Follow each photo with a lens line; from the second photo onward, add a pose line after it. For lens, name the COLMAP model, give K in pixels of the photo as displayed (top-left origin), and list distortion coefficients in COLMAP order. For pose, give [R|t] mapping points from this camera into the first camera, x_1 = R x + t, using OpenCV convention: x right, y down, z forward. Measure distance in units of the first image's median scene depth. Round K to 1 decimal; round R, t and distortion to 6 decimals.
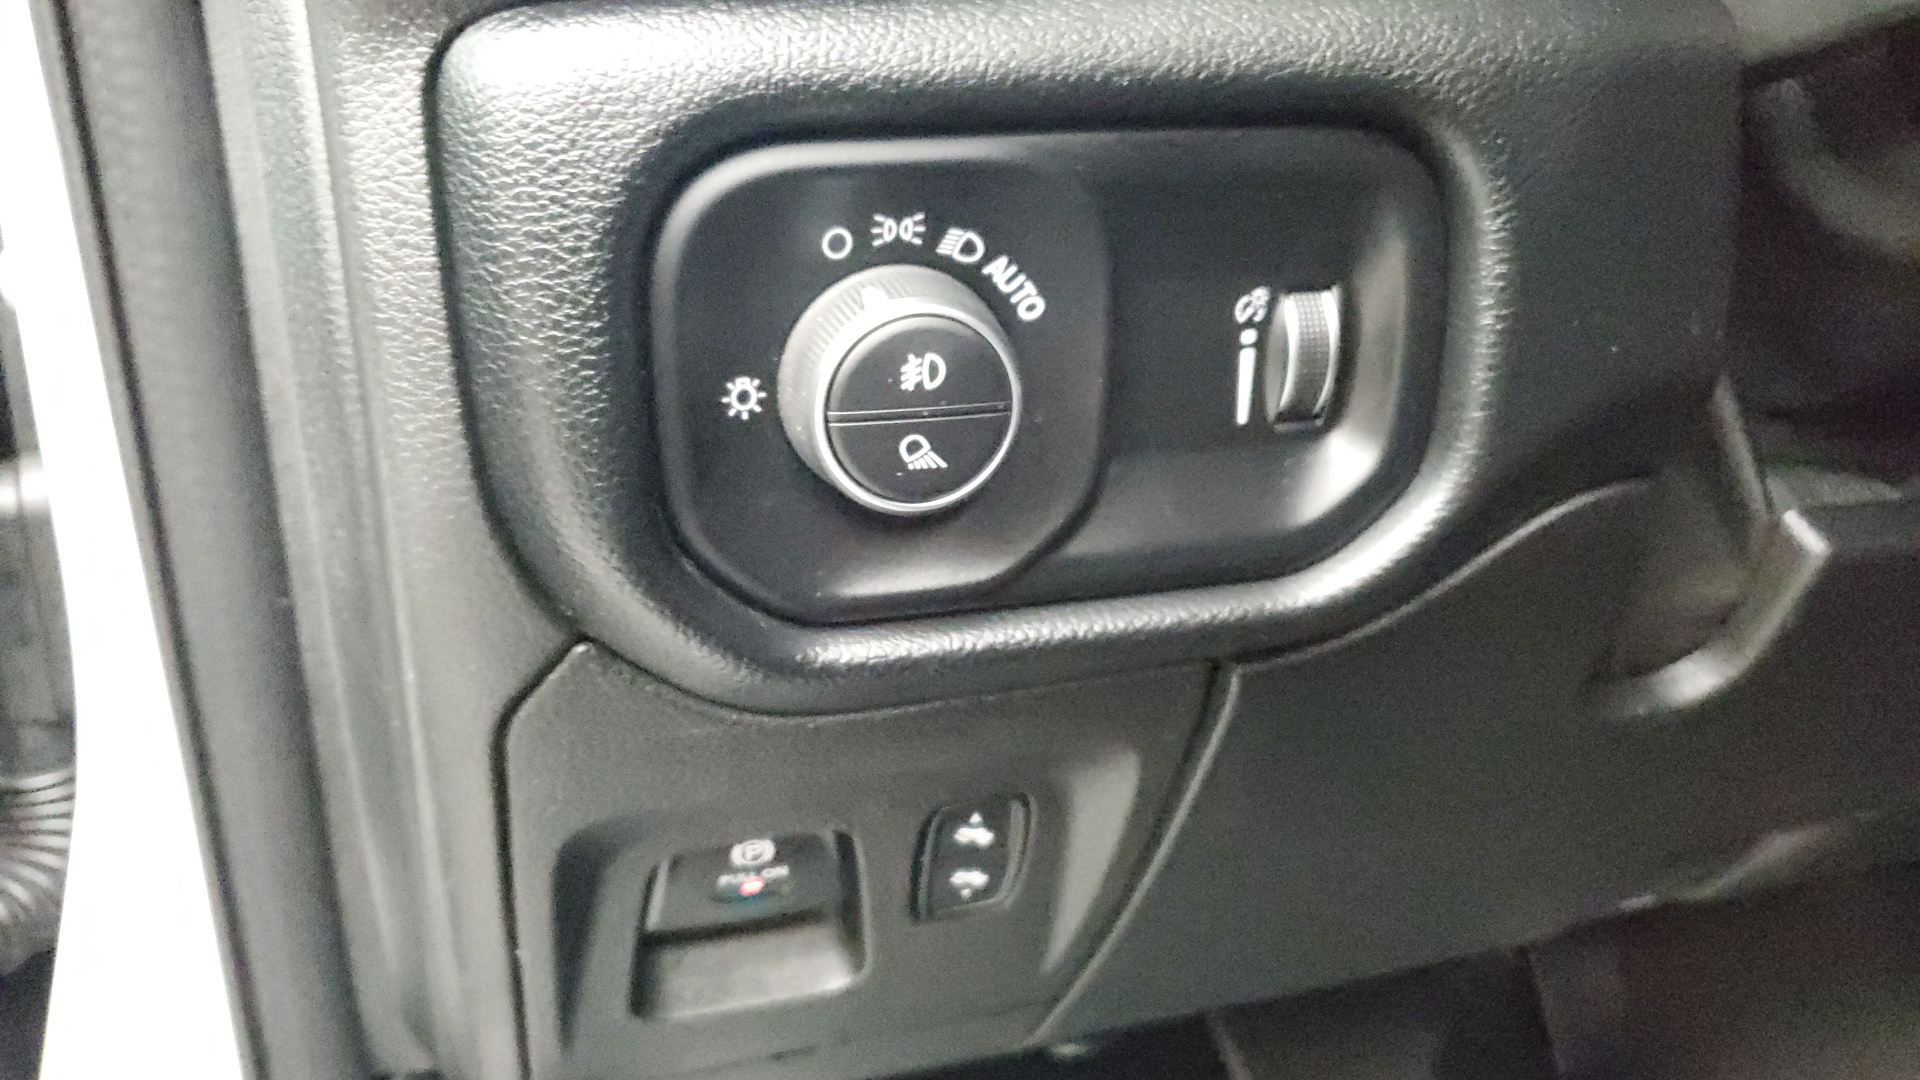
lens RADIAL K [[1504.7, 0, 966.6], [0, 1504.7, 536.2], [0, 0, 1]] dist [0.069095, -0.044737]
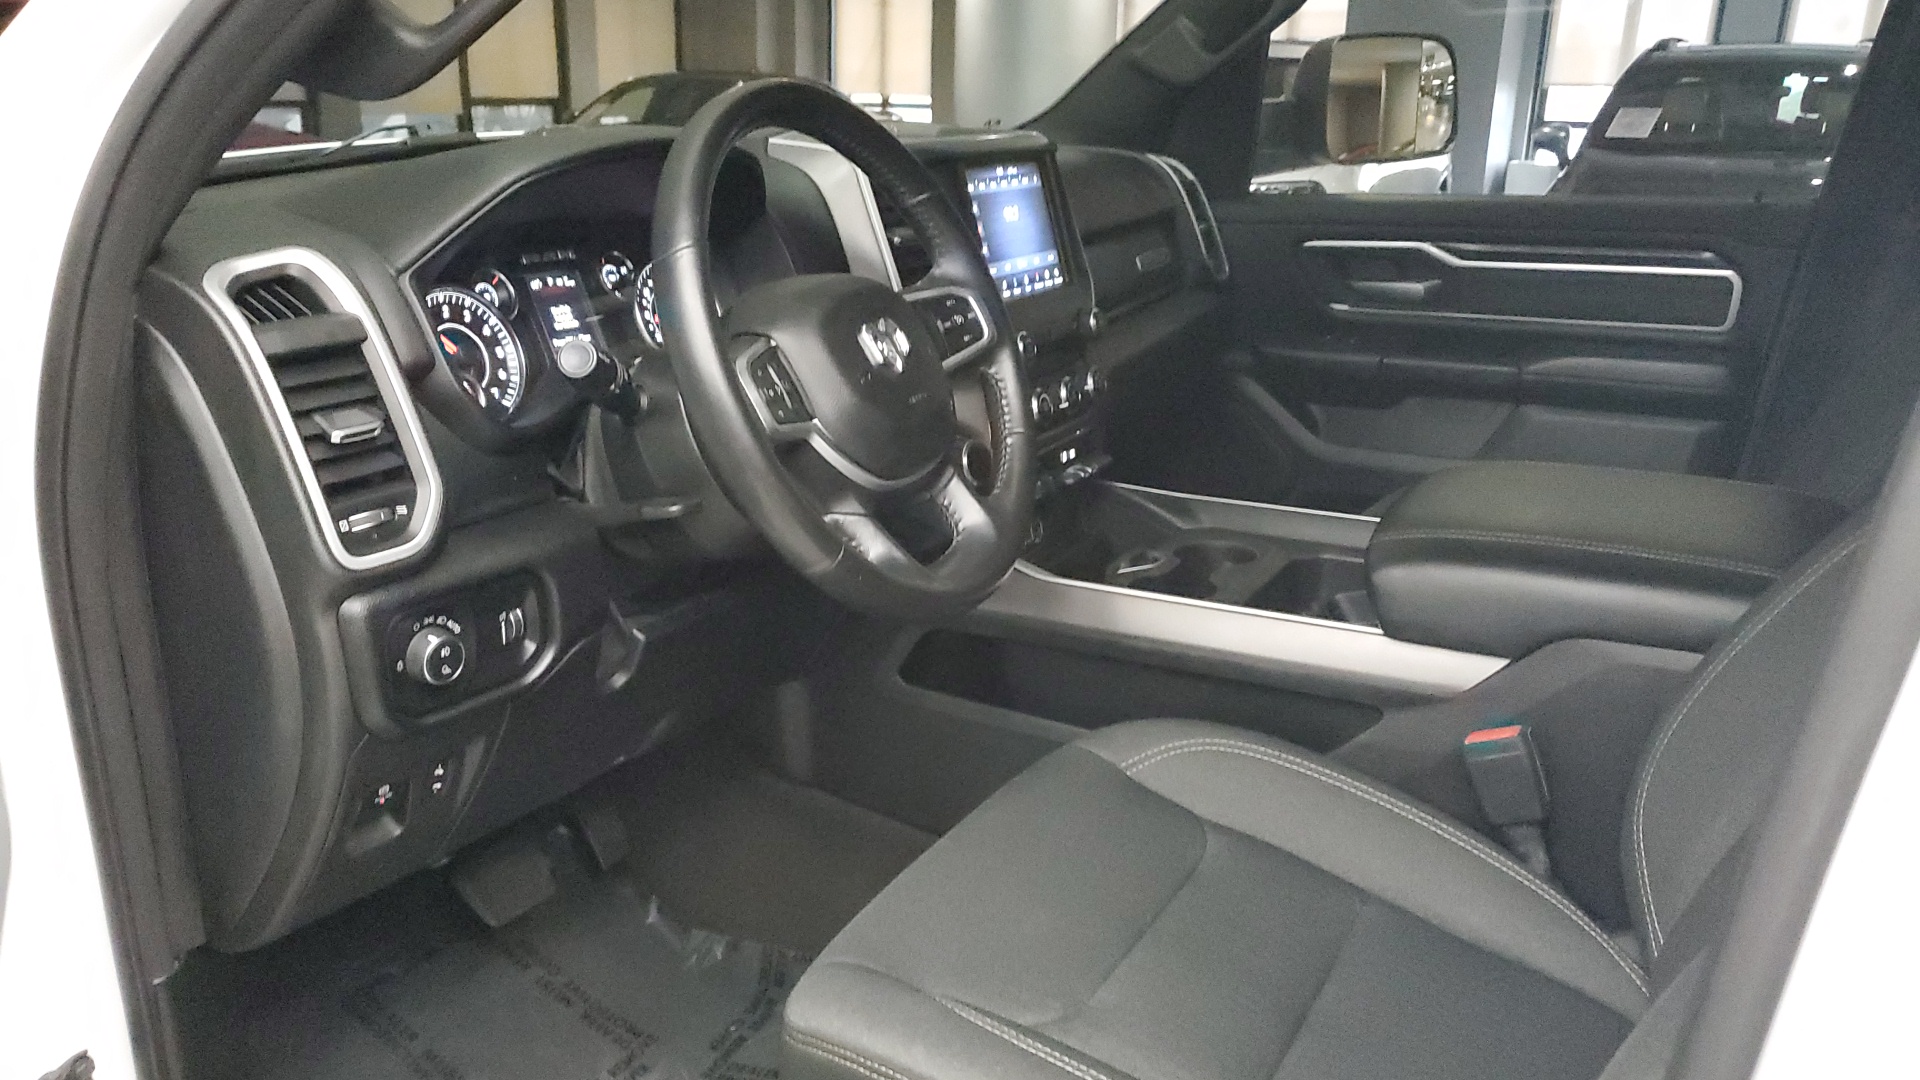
lens RADIAL K [[1504.7, 0, 961.5], [0, 1504.7, 537.7], [0, 0, 1]] dist [0.069095, -0.044737]
pose [[0.771072, -0.167292, 0.614379, -1.202332], [0.188721, 0.981559, 0.030421, -0.224404], [-0.608139, 0.092489, 0.788424, -2.709893]]
